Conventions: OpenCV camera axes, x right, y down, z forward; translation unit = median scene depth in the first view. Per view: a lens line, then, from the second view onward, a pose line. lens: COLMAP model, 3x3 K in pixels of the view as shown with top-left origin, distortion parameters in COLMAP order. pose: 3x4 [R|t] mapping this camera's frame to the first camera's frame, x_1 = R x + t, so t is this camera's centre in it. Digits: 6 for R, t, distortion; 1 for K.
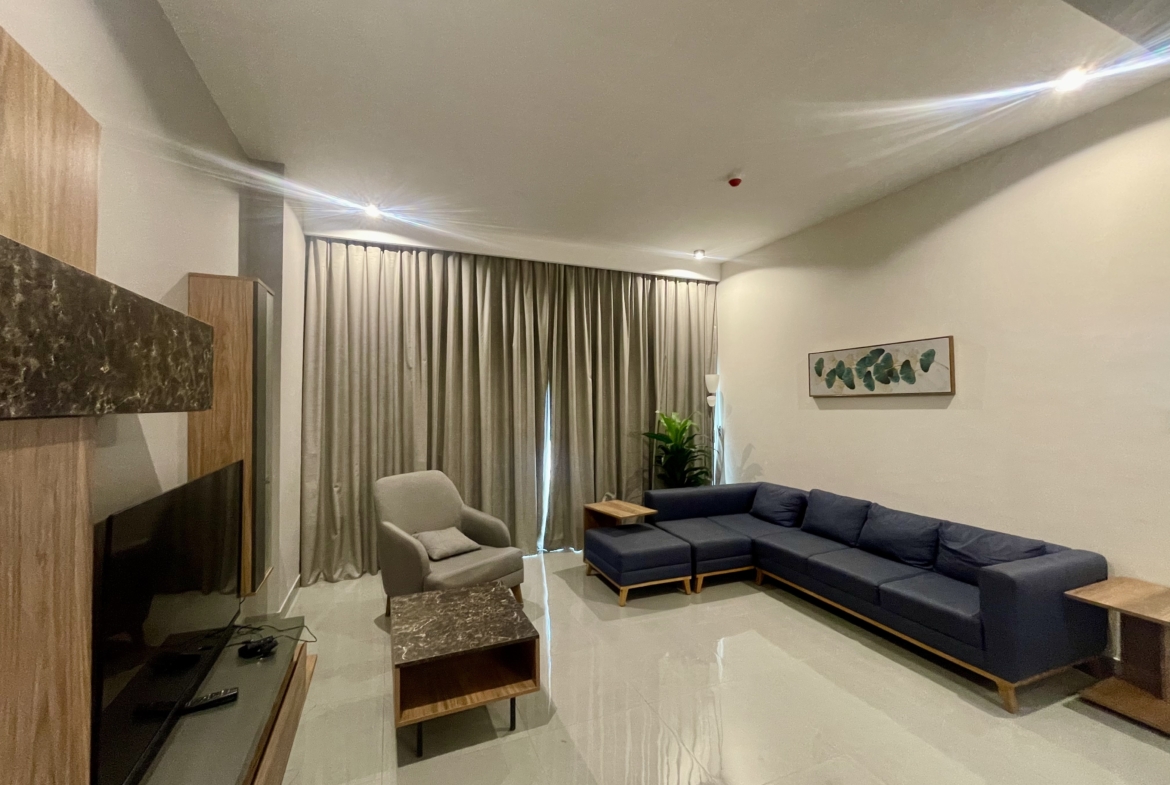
lens RADIAL K [[471.8, 0, 582.7], [0, 471.8, 390.1], [0, 0, 1]] dist [0.000124, -0.000013]
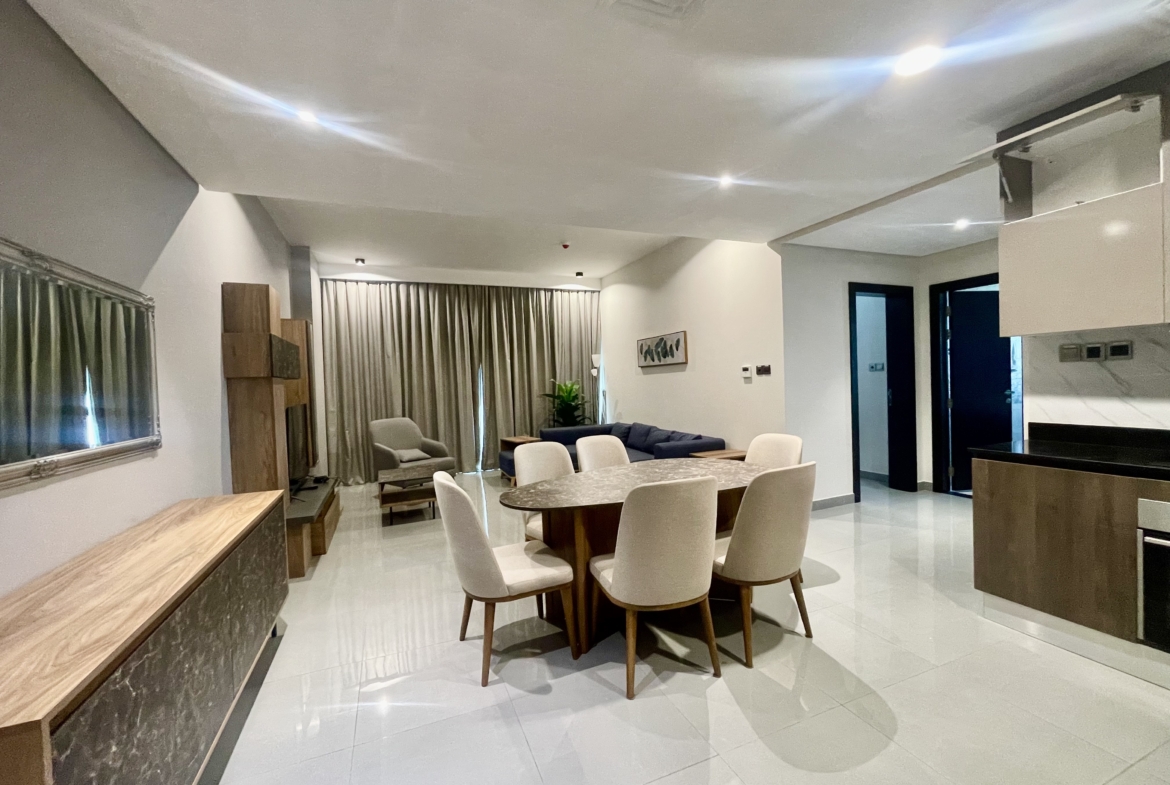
lens RADIAL K [[471.8, 0, 582.7], [0, 471.8, 390.1], [0, 0, 1]] dist [0.000124, -0.000013]
pose [[0.999375, -0.031948, 0.015117, 0.257931], [0.031261, 0.998557, 0.043658, 0.015416], [-0.016490, -0.043158, 0.998932, -0.601630]]
